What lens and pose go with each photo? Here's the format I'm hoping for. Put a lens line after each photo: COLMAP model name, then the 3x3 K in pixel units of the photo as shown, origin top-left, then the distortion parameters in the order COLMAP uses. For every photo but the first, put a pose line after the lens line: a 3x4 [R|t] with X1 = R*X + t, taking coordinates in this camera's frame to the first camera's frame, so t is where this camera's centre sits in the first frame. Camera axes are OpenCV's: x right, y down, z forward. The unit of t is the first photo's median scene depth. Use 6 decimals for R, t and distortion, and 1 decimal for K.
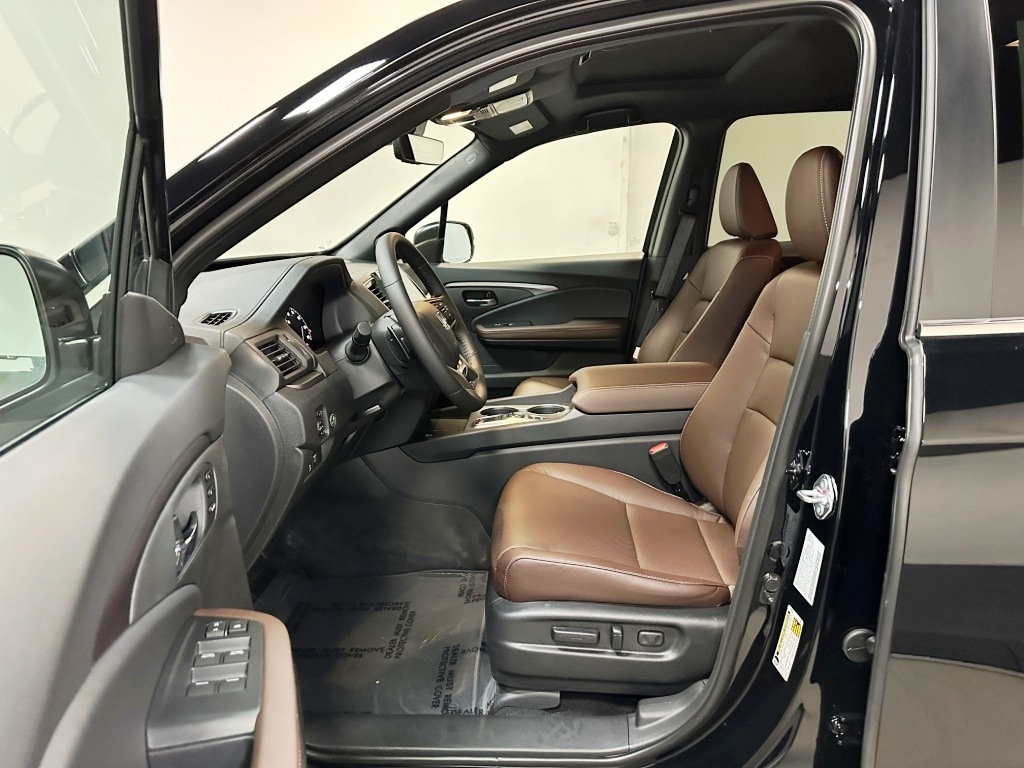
lens RADIAL K [[730.0, 0, 512.0], [0, 730.0, 384.0], [0, 0, 1]] dist [0.003609, -0.000209]
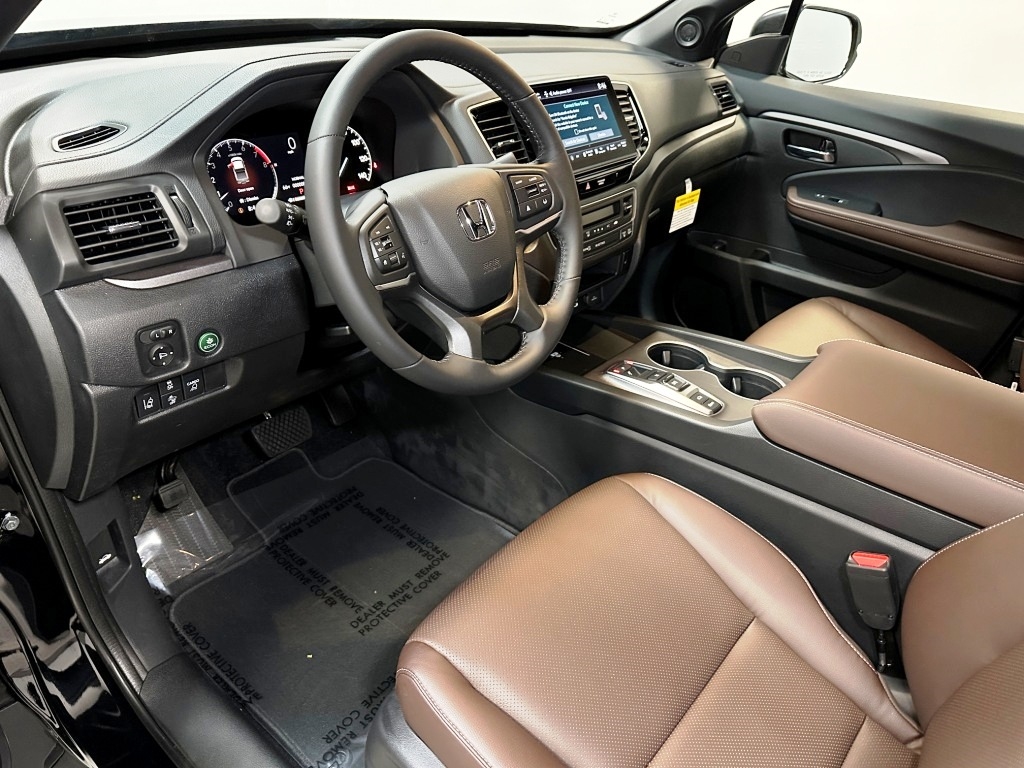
lens RADIAL K [[730.0, 0, 512.0], [0, 730.0, 384.0], [0, 0, 1]] dist [0.003609, -0.000209]
pose [[0.794762, 0.402161, -0.454554, 0.180136], [-0.244777, 0.897733, 0.366279, -0.149852], [0.555371, -0.179840, 0.811924, 0.449151]]
